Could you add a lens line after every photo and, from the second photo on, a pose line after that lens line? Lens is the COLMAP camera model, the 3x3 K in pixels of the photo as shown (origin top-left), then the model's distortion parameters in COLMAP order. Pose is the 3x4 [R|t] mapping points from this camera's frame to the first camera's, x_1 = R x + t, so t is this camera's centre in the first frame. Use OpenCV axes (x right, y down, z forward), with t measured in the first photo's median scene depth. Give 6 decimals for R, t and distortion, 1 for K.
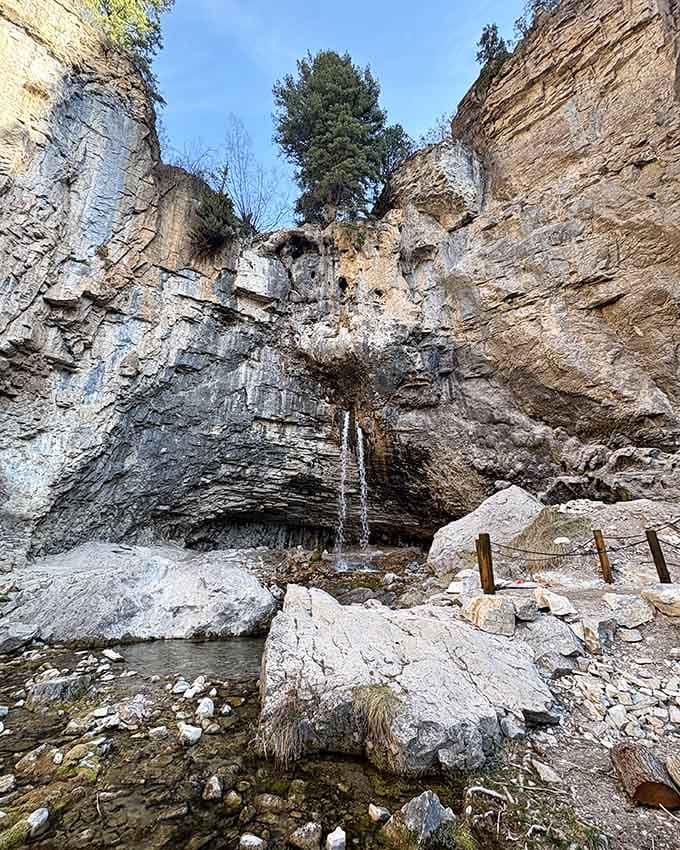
lens RADIAL K [[373.7, 0, 340.0], [0, 373.7, 425.0], [0, 0, 1]] dist [0.003432, 0.000000]
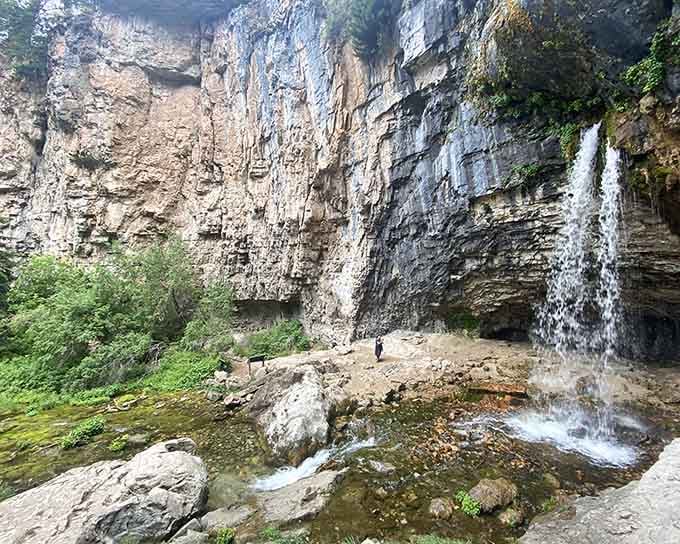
lens RADIAL K [[298.9, 0, 340.0], [0, 298.9, 272.0], [0, 0, 1]] dist [0.003432, 0.000000]
pose [[0.190497, -0.073029, -0.978968, 0.343633], [0.329091, 0.944276, -0.006403, 0.038495], [0.924884, -0.320950, 0.203915, 0.555094]]
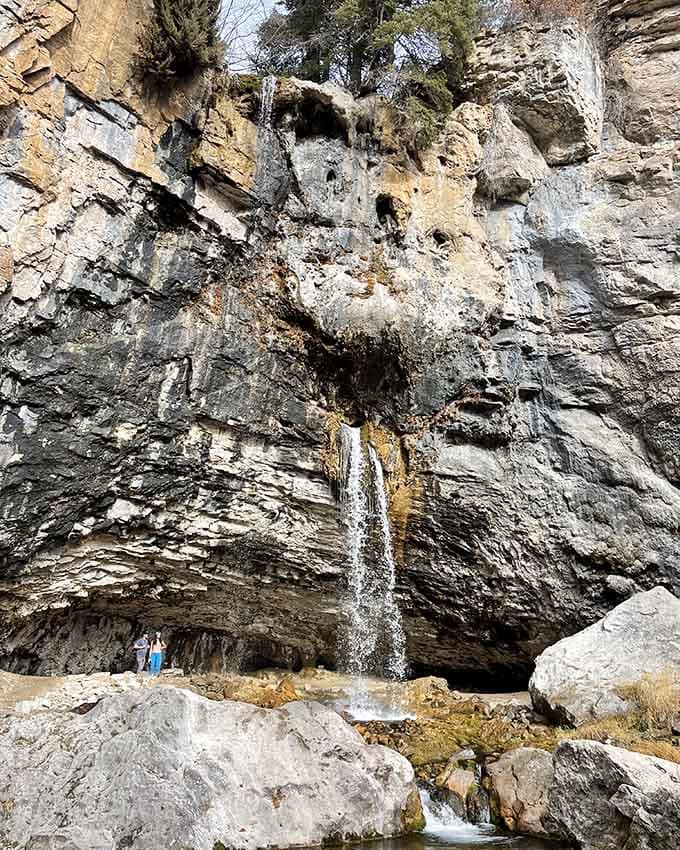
lens RADIAL K [[681.1, 0, 340.0], [0, 681.1, 425.0], [0, 0, 1]] dist [0.098991, -0.125377]
pose [[0.936243, 0.142836, 0.321010, -0.347165], [-0.132980, 0.989725, -0.052544, 0.015739], [-0.325217, 0.006506, 0.945617, 0.032771]]
